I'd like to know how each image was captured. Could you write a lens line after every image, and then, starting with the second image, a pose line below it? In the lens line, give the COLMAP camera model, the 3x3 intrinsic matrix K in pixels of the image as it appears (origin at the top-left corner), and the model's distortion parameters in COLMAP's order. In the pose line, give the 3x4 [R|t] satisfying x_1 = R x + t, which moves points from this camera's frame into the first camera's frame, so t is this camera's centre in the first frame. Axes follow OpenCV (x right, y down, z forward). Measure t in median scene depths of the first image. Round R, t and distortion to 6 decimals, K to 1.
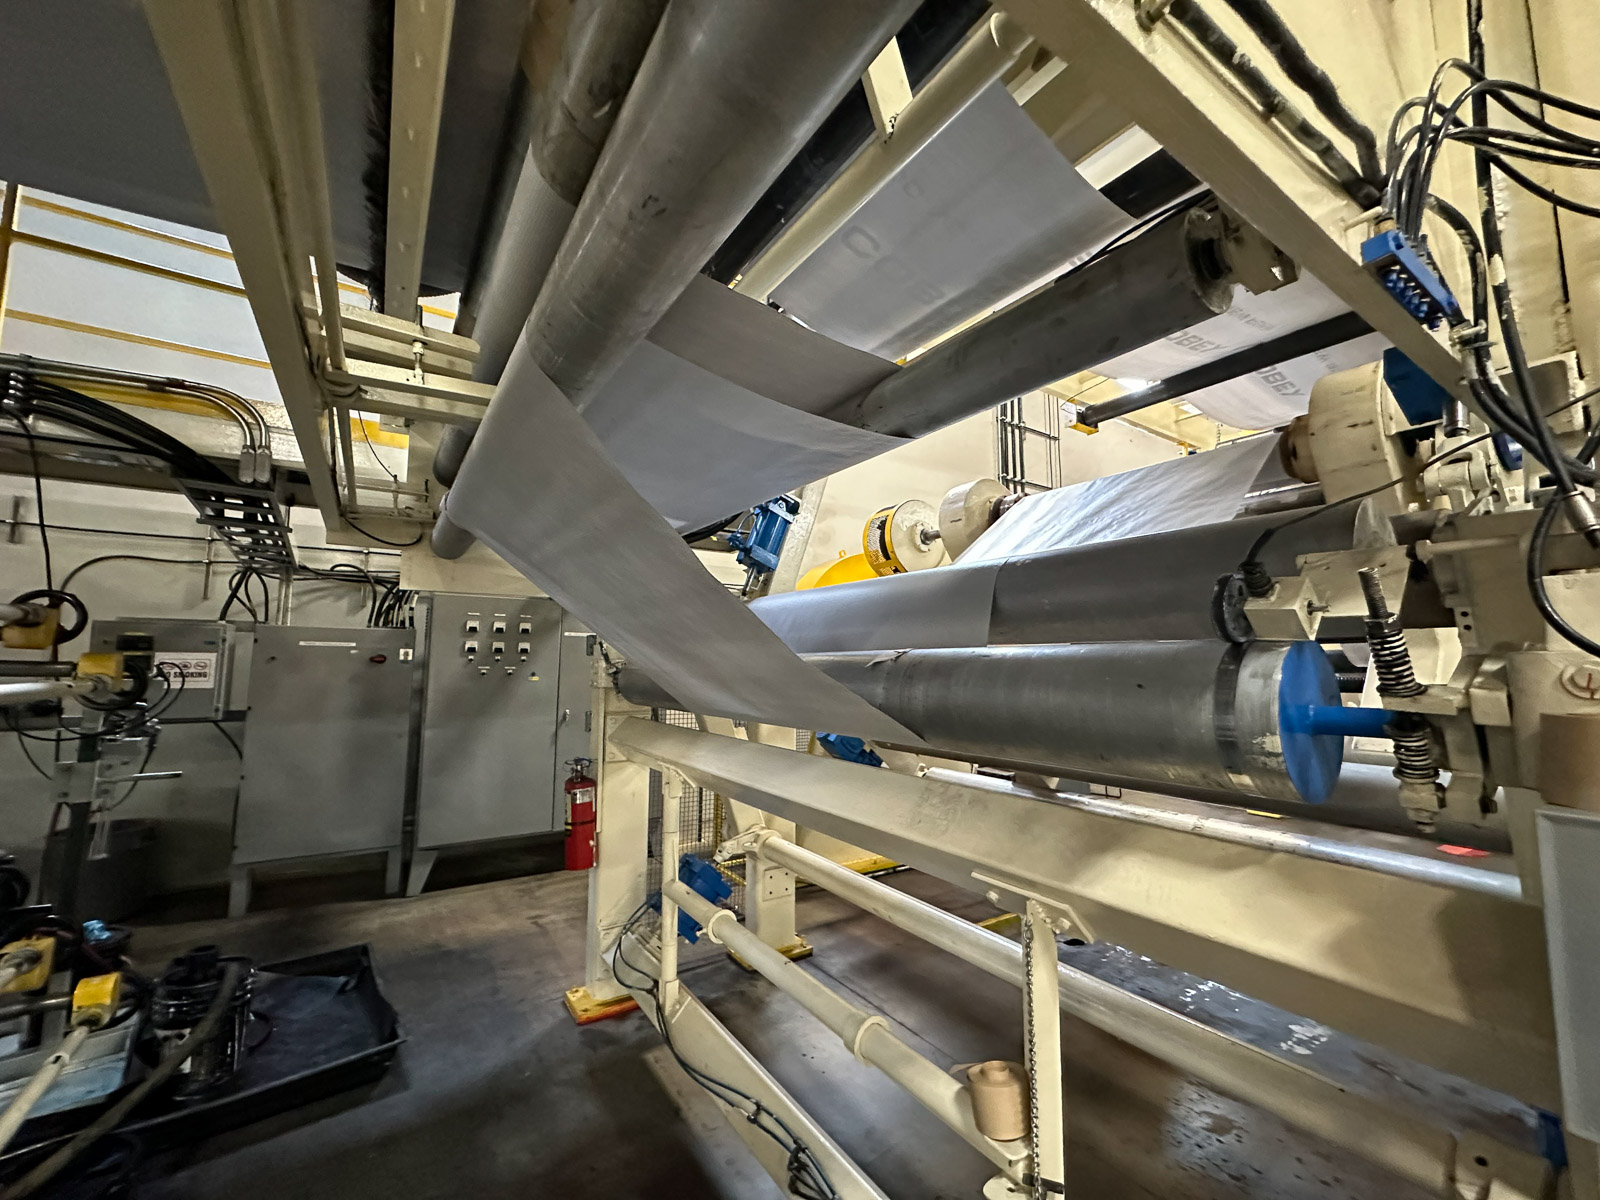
lens RADIAL K [[638.0, 0, 802.0], [0, 638.0, 601.7], [0, 0, 1]] dist [-0.001799, 0.000180]
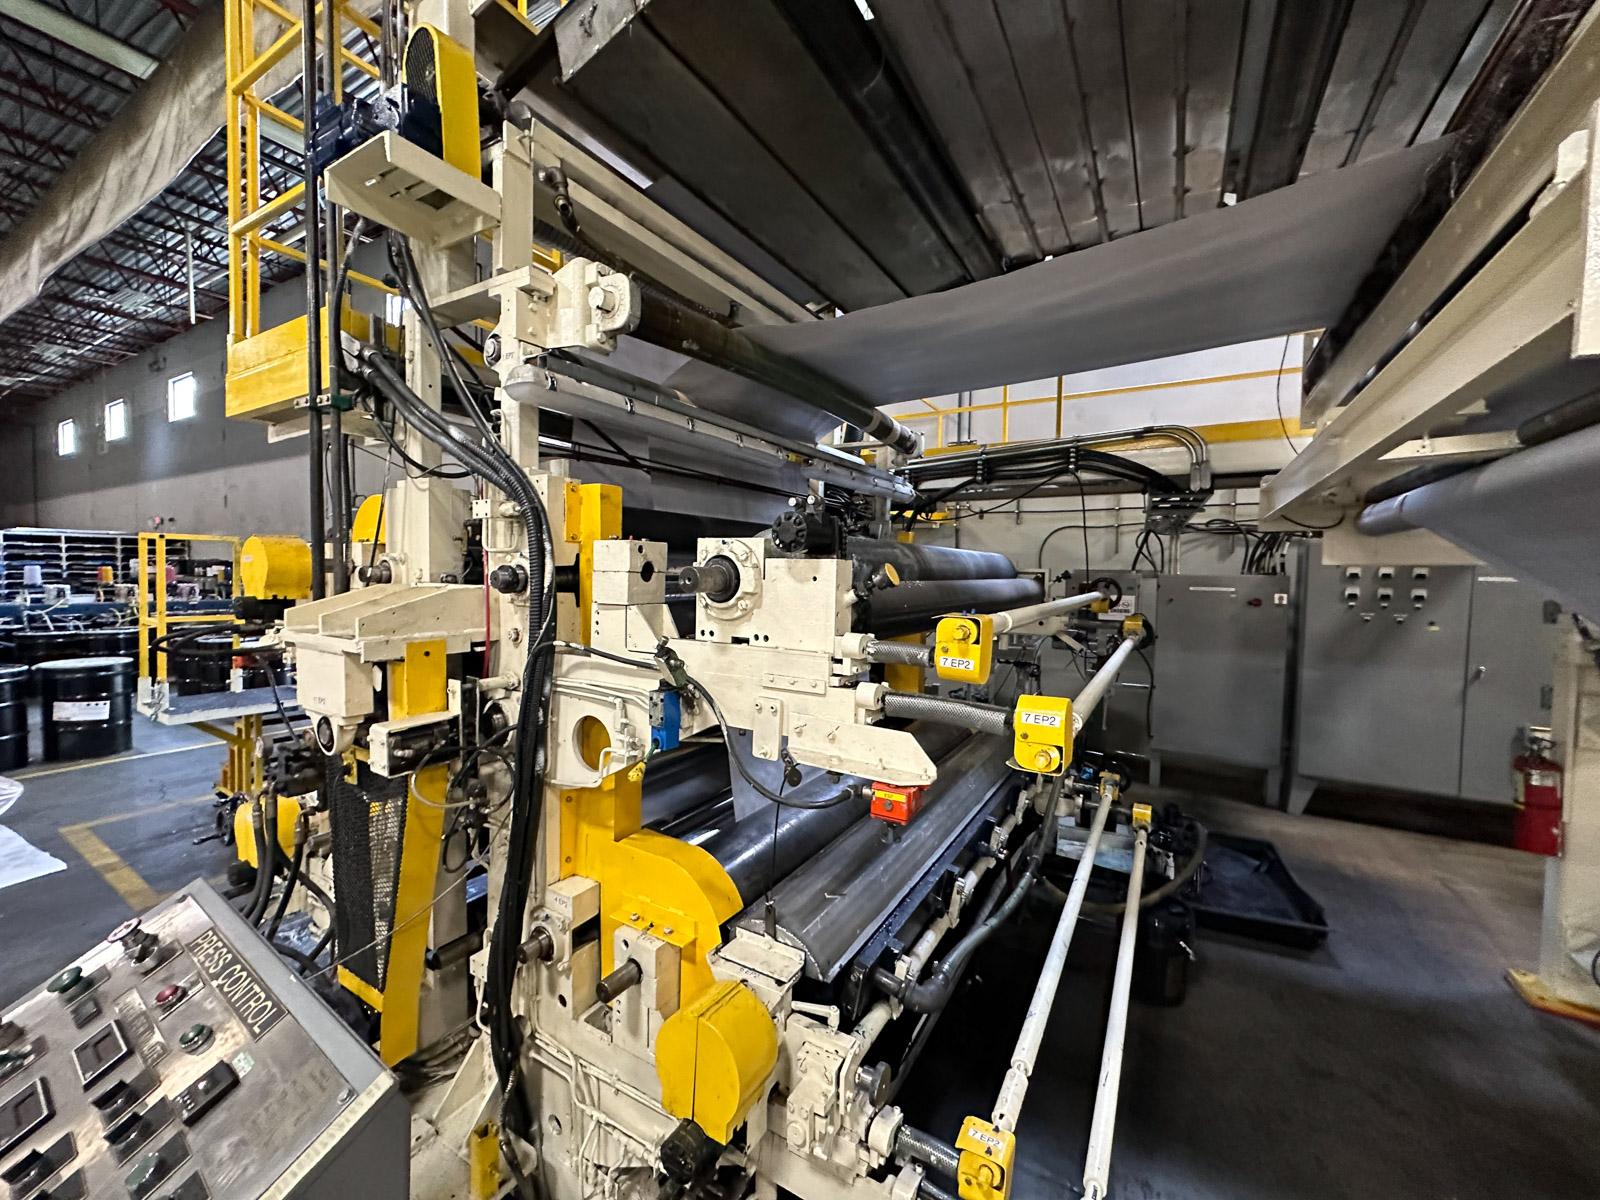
lens RADIAL K [[638.0, 0, 796.3], [0, 638.0, 601.3], [0, 0, 1]] dist [-0.001799, 0.000180]
pose [[0.431147, 0.043709, -0.901222, 0.008715], [0.080344, 0.992998, 0.086597, -0.095365], [0.898698, -0.109744, 0.424616, -0.271570]]
